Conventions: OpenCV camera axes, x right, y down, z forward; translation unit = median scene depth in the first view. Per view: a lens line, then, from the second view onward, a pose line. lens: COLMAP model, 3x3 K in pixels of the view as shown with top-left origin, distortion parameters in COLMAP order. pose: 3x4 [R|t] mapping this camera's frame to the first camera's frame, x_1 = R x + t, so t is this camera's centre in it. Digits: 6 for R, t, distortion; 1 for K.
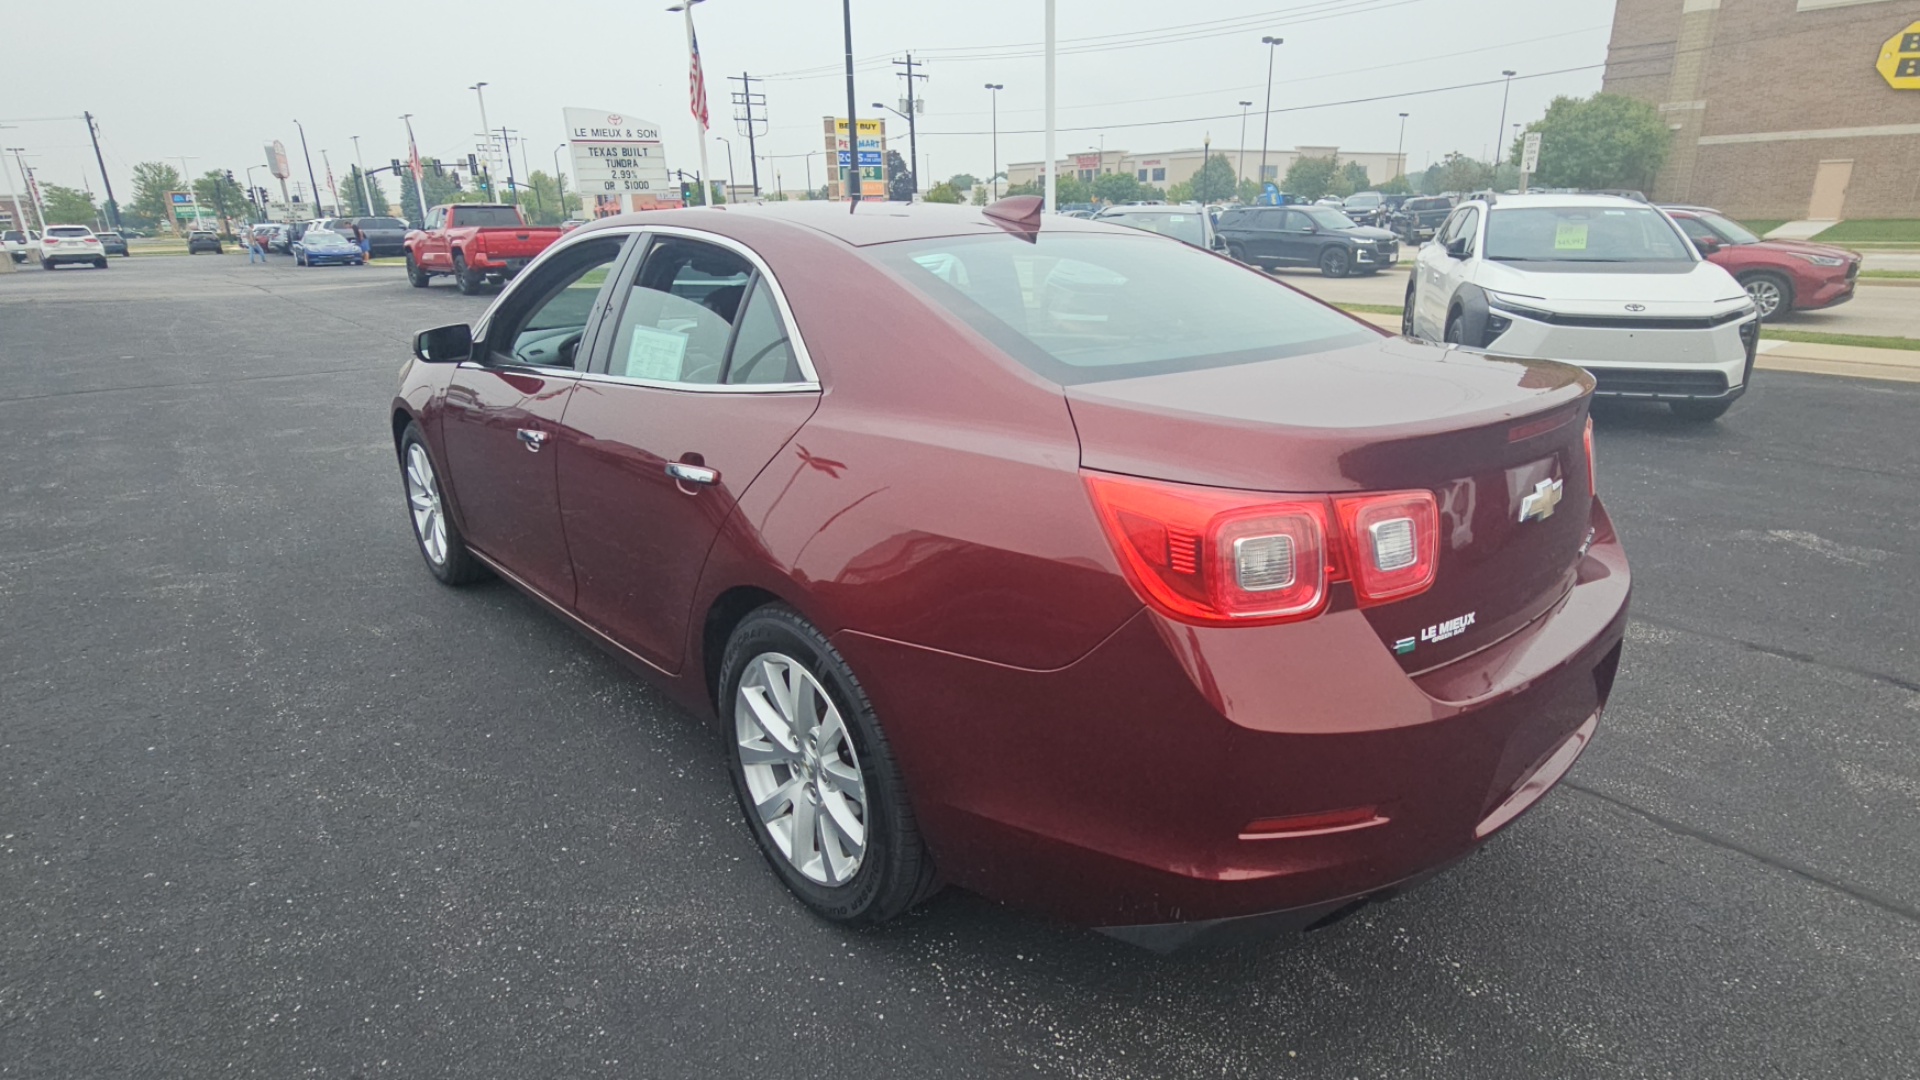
lens RADIAL K [[968.9, 0, 976.0], [0, 968.9, 537.6], [0, 0, 1]] dist [0.004834, -0.003797]
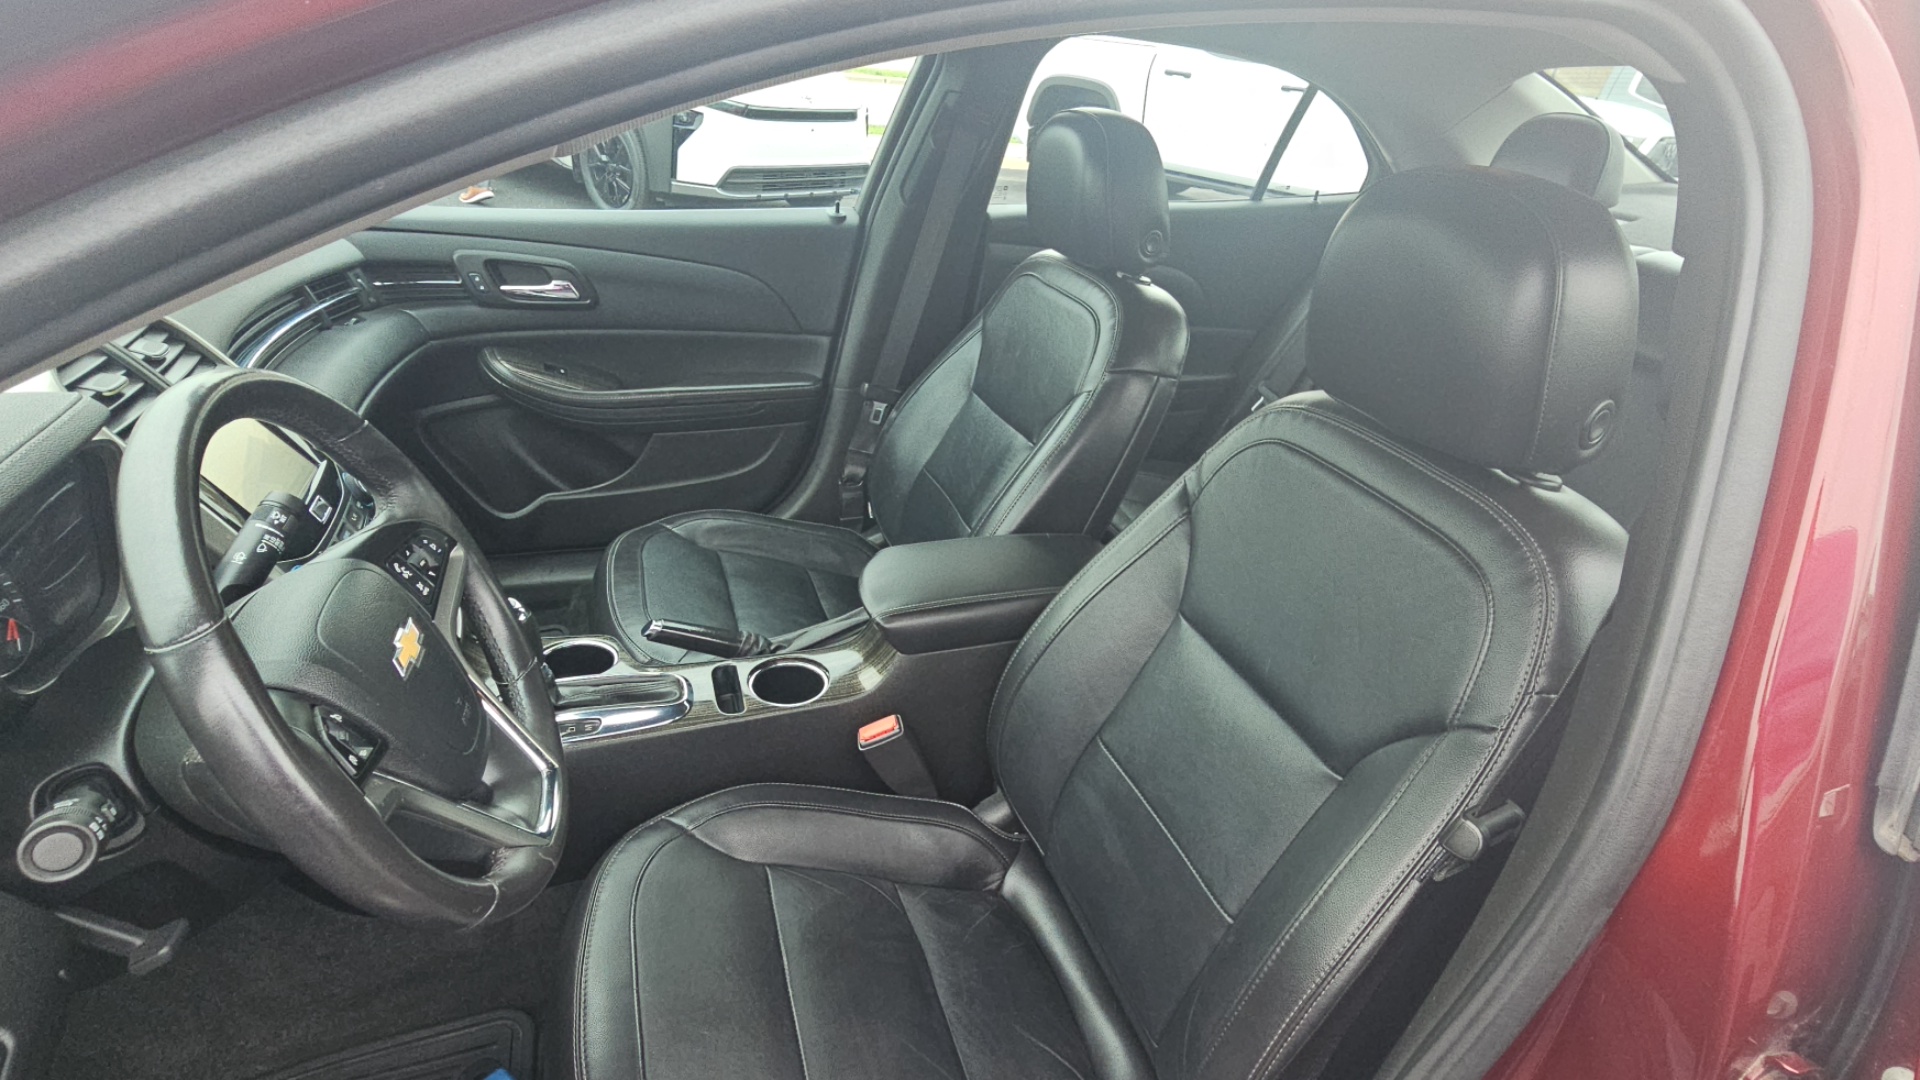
lens RADIAL K [[968.9, 0, 977.9], [0, 968.9, 551.5], [0, 0, 1]] dist [0.004834, -0.003797]
pose [[0.388842, -0.394440, 0.832598, -0.054314], [0.197389, 0.918398, 0.342903, -0.027982], [-0.899911, 0.031010, 0.434970, 0.101864]]
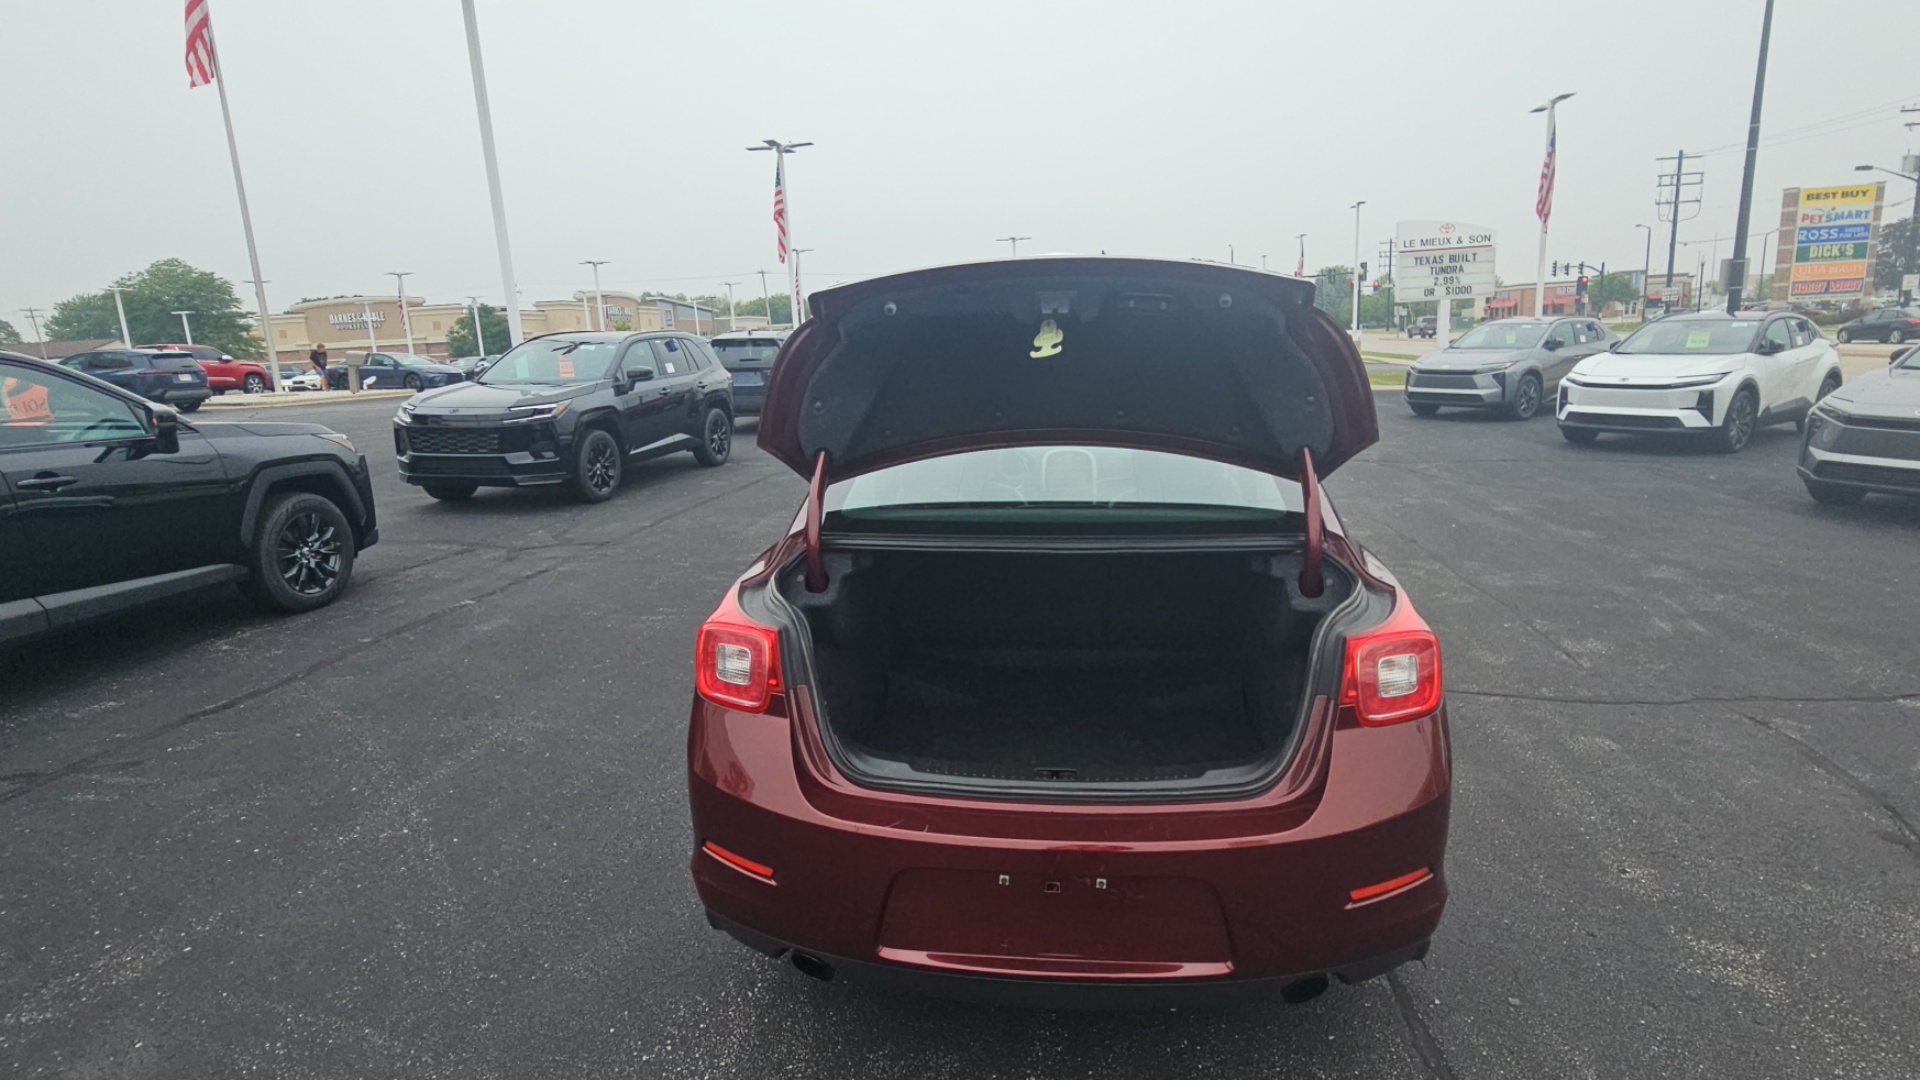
lens RADIAL K [[968.9, 0, 980.4], [0, 968.9, 528.8], [0, 0, 1]] dist [0.004834, -0.003797]
pose [[0.670032, 0.134420, -0.730060, 0.076294], [-0.208164, 0.978032, -0.010971, -0.011311], [0.712548, 0.159323, 0.683295, 0.011361]]
